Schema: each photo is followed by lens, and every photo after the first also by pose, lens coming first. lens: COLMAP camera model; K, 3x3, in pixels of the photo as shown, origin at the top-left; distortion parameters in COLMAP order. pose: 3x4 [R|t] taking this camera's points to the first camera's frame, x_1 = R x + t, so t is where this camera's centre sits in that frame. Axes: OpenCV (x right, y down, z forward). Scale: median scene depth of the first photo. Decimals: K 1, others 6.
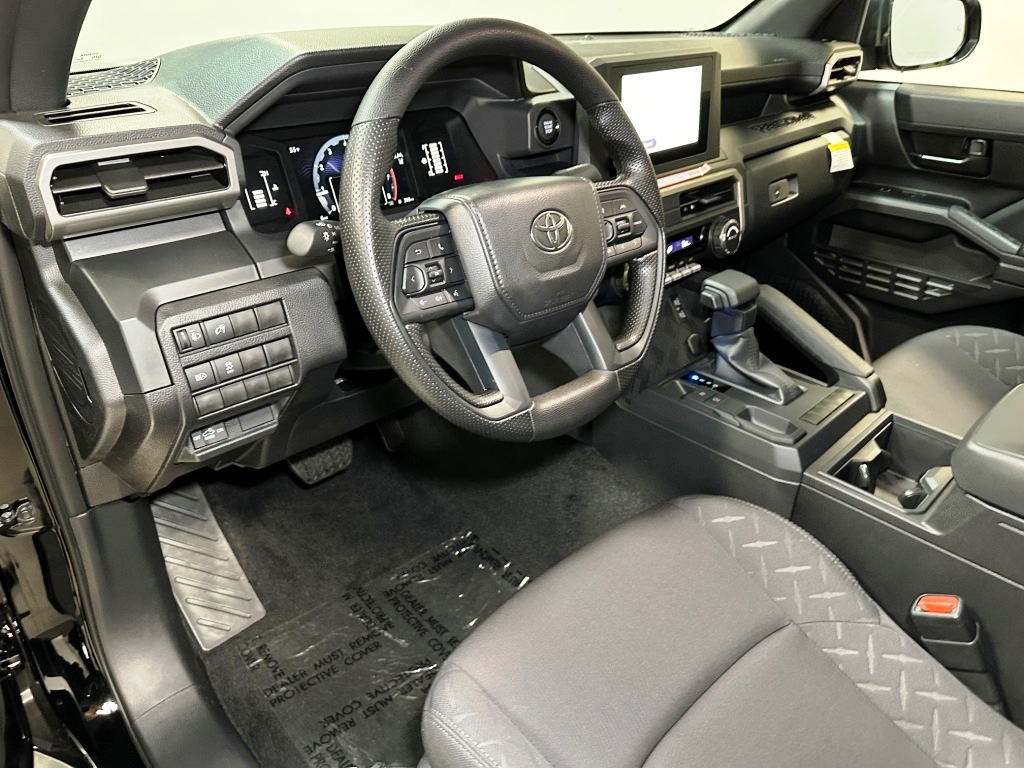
lens RADIAL K [[729.7, 0, 504.5], [0, 729.7, 389.1], [0, 0, 1]] dist [0.037966, -0.057002]
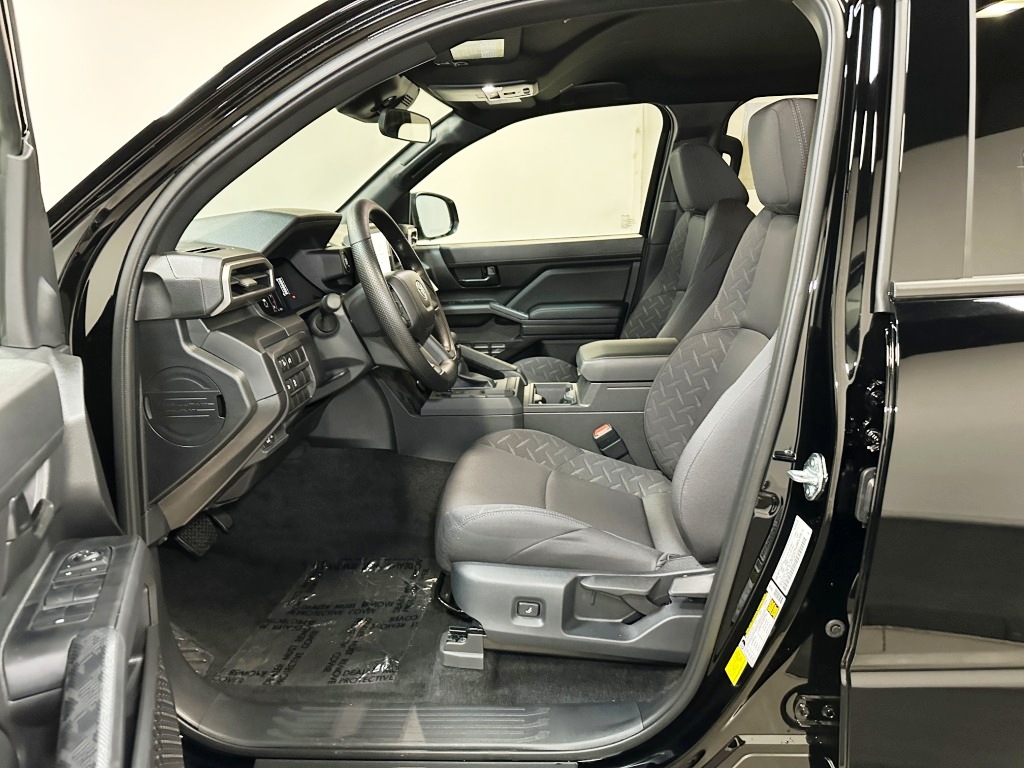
lens RADIAL K [[729.7, 0, 512.8], [0, 729.7, 387.0], [0, 0, 1]] dist [0.037966, -0.057002]
pose [[0.727332, -0.197333, 0.657304, -0.558824], [0.371247, 0.918668, -0.135000, 0.200211], [-0.577204, 0.342211, 0.741436, -0.284098]]
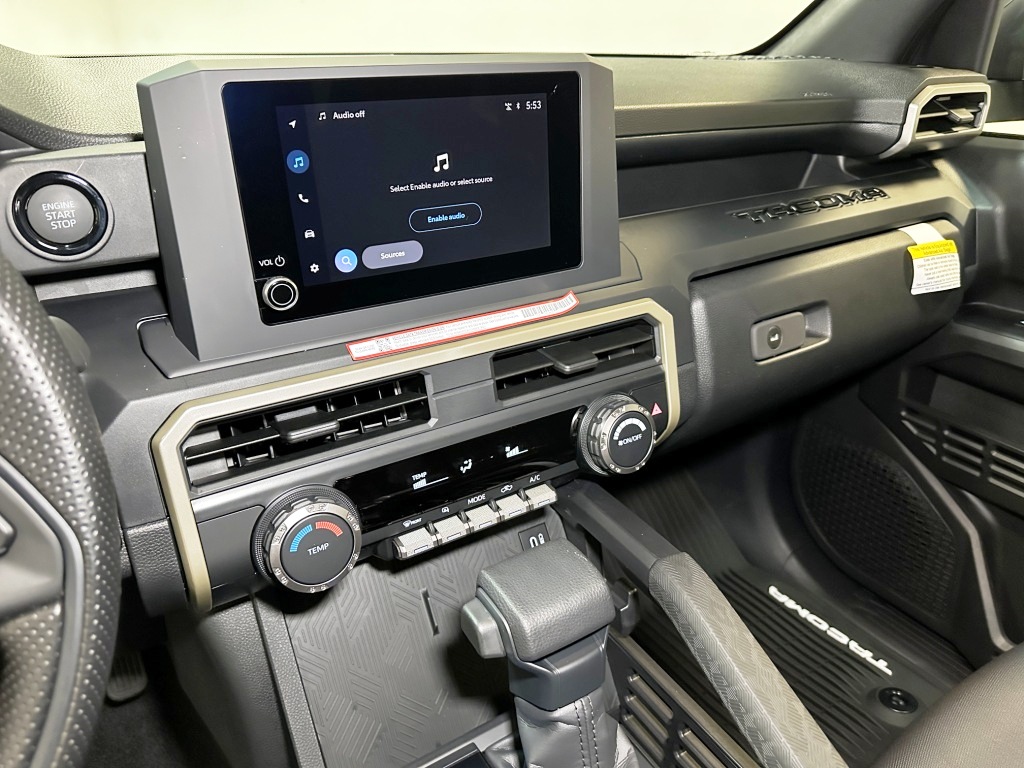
lens RADIAL K [[729.7, 0, 514.3], [0, 729.7, 383.4], [0, 0, 1]] dist [0.037966, -0.057002]
pose [[0.979316, 0.078762, -0.186379, 0.254188], [-0.092270, 0.993614, -0.064935, -0.162426], [0.180075, 0.080789, 0.980330, 0.402678]]
